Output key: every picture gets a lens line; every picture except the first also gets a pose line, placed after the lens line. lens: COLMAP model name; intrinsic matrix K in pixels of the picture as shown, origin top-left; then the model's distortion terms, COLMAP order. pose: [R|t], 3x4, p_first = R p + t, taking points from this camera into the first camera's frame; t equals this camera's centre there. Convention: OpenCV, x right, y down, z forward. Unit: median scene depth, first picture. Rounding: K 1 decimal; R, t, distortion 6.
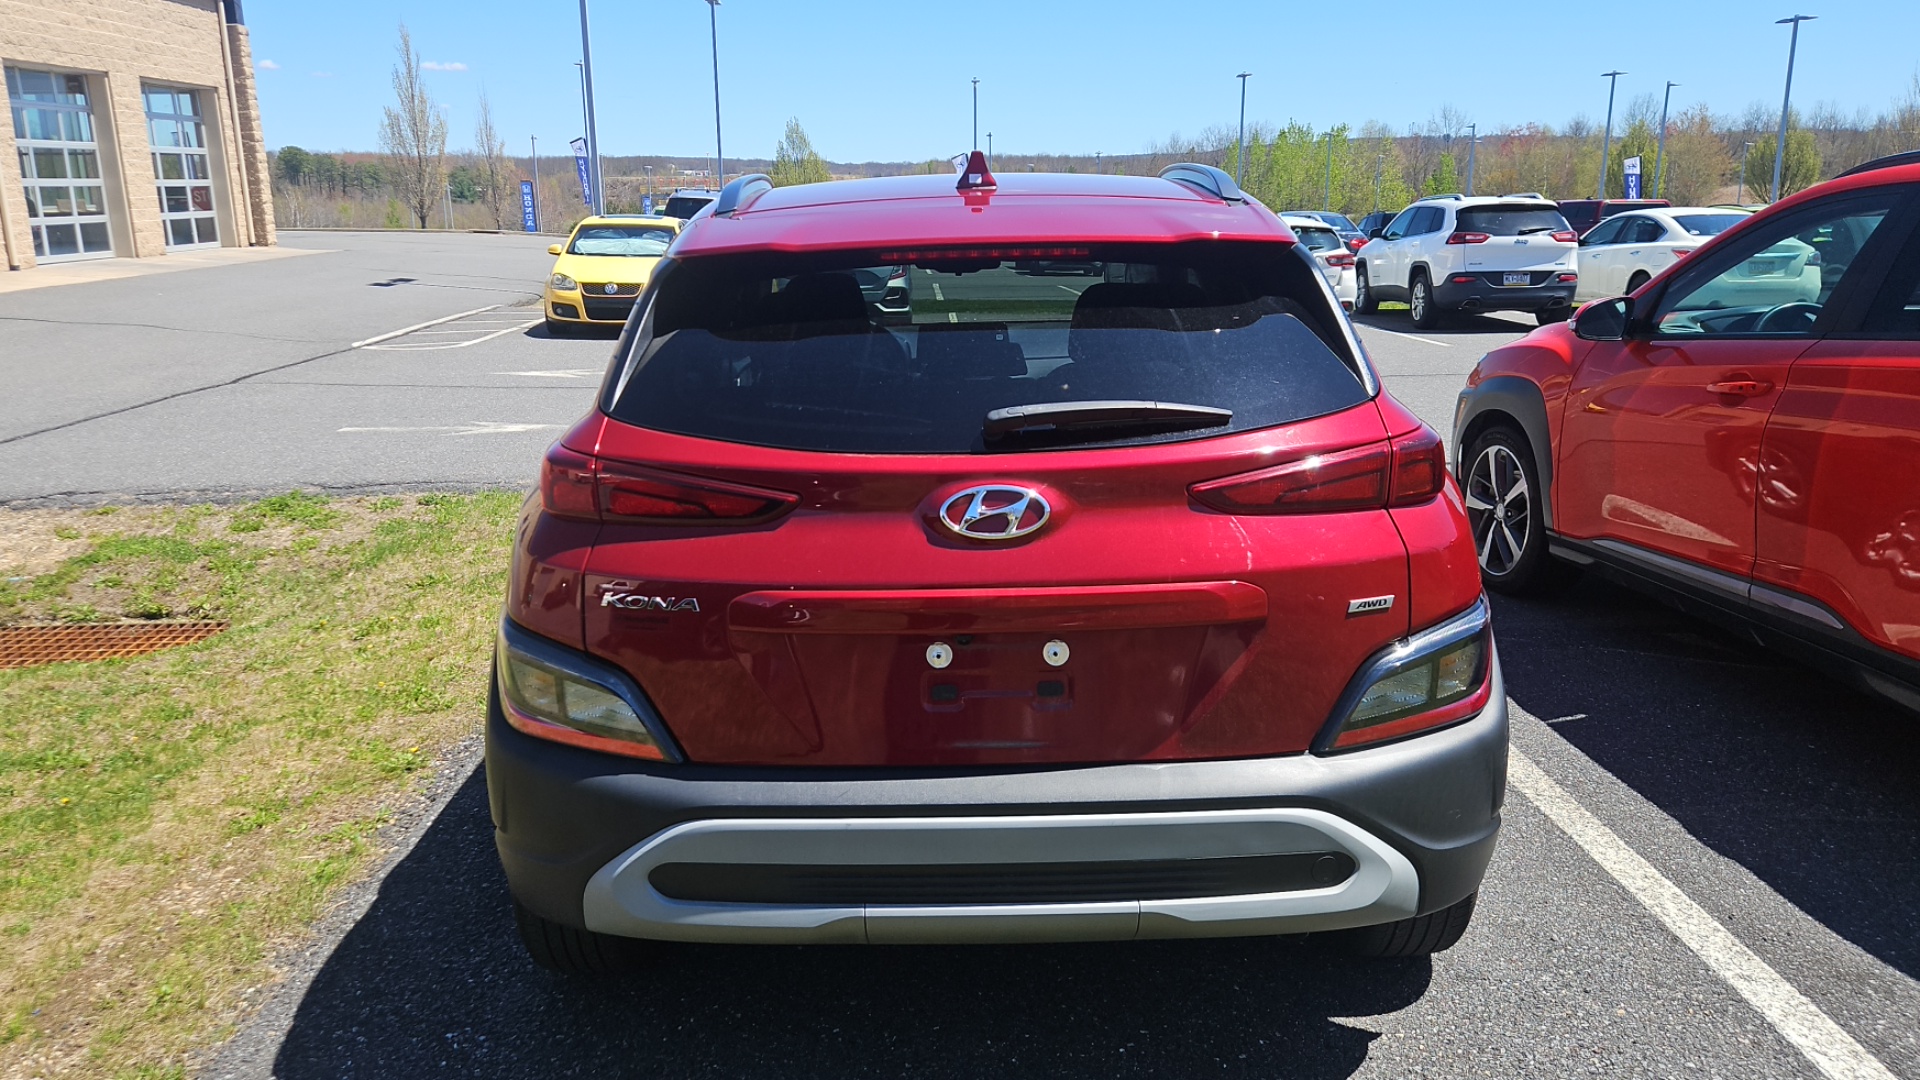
lens RADIAL K [[1414.3, 0, 963.7], [0, 1414.3, 506.1], [0, 0, 1]] dist [0.056571, -0.011408]
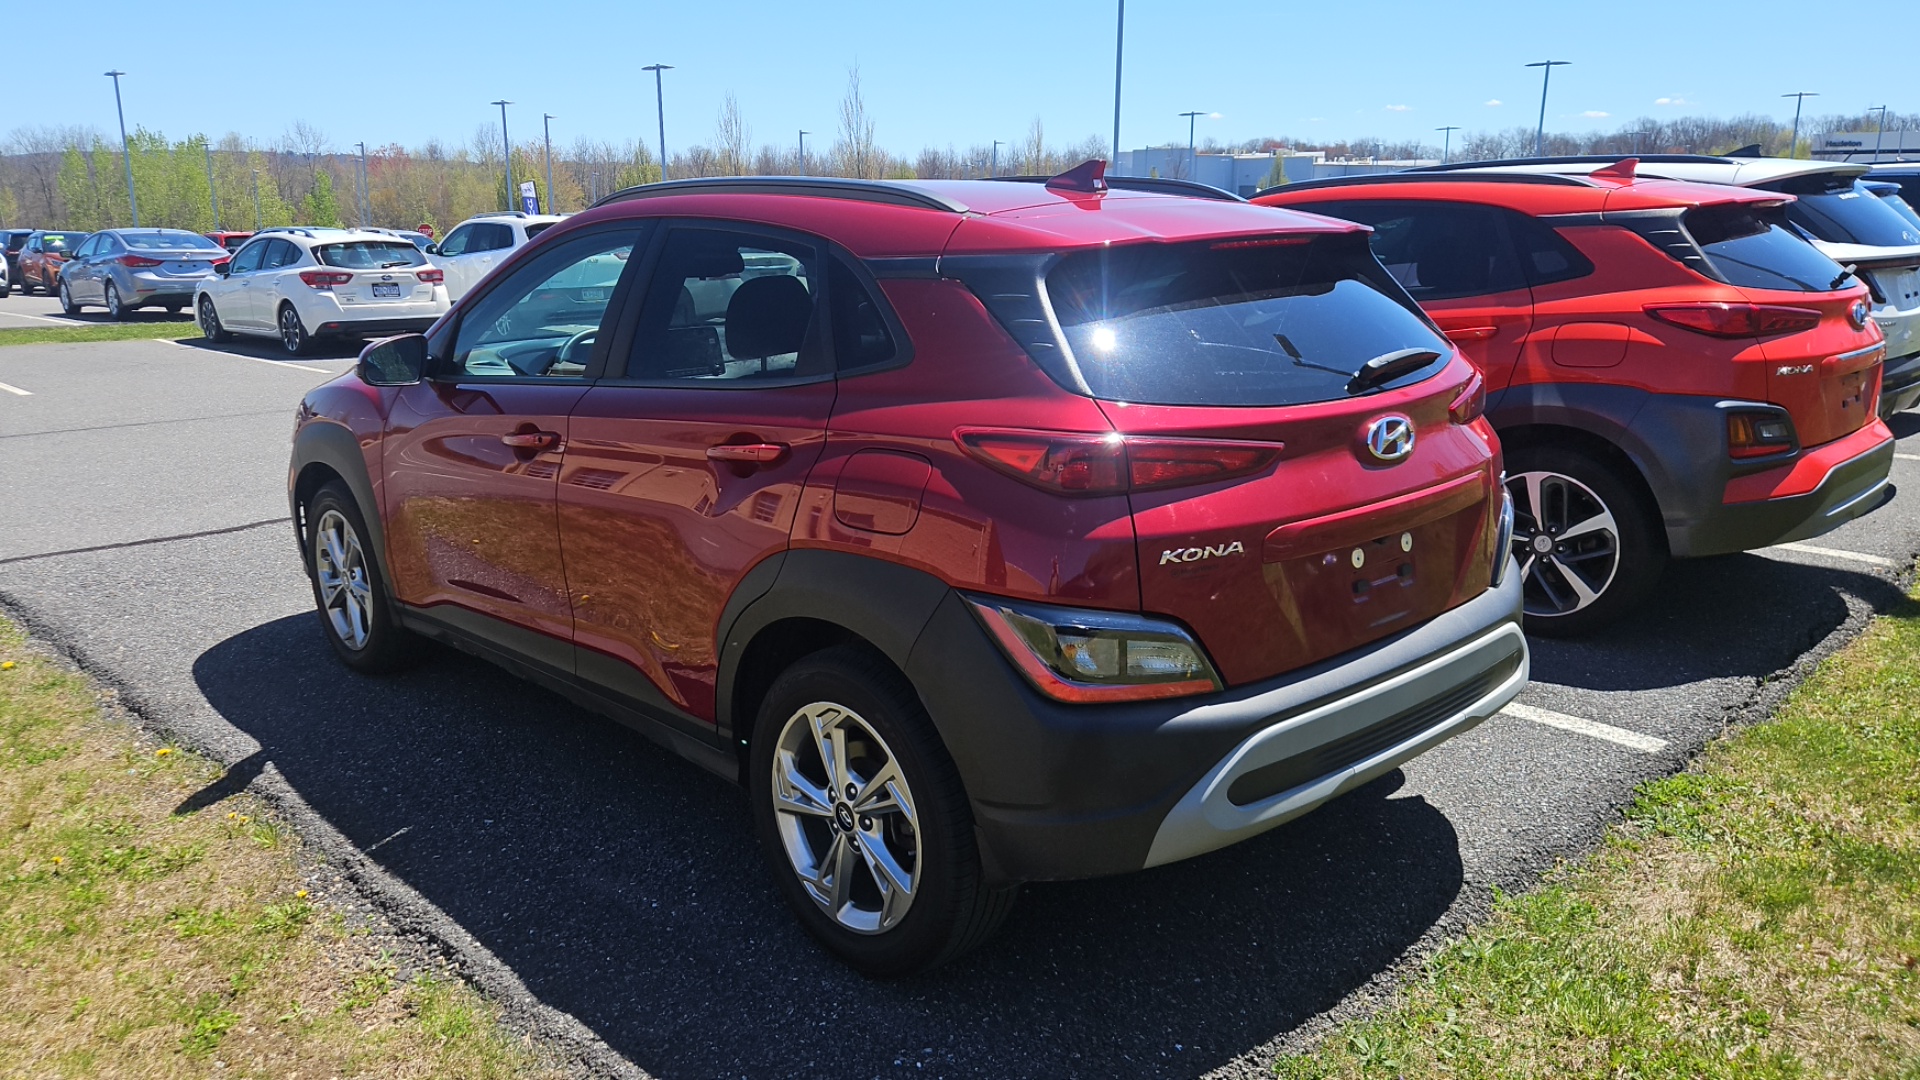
lens RADIAL K [[1414.3, 0, 918.4], [0, 1414.3, 529.4], [0, 0, 1]] dist [0.056571, -0.011408]
pose [[0.738130, -0.142176, 0.659507, -0.123203], [0.140910, 0.988472, 0.055386, -0.004860], [-0.659779, 0.052049, 0.749655, 0.033378]]
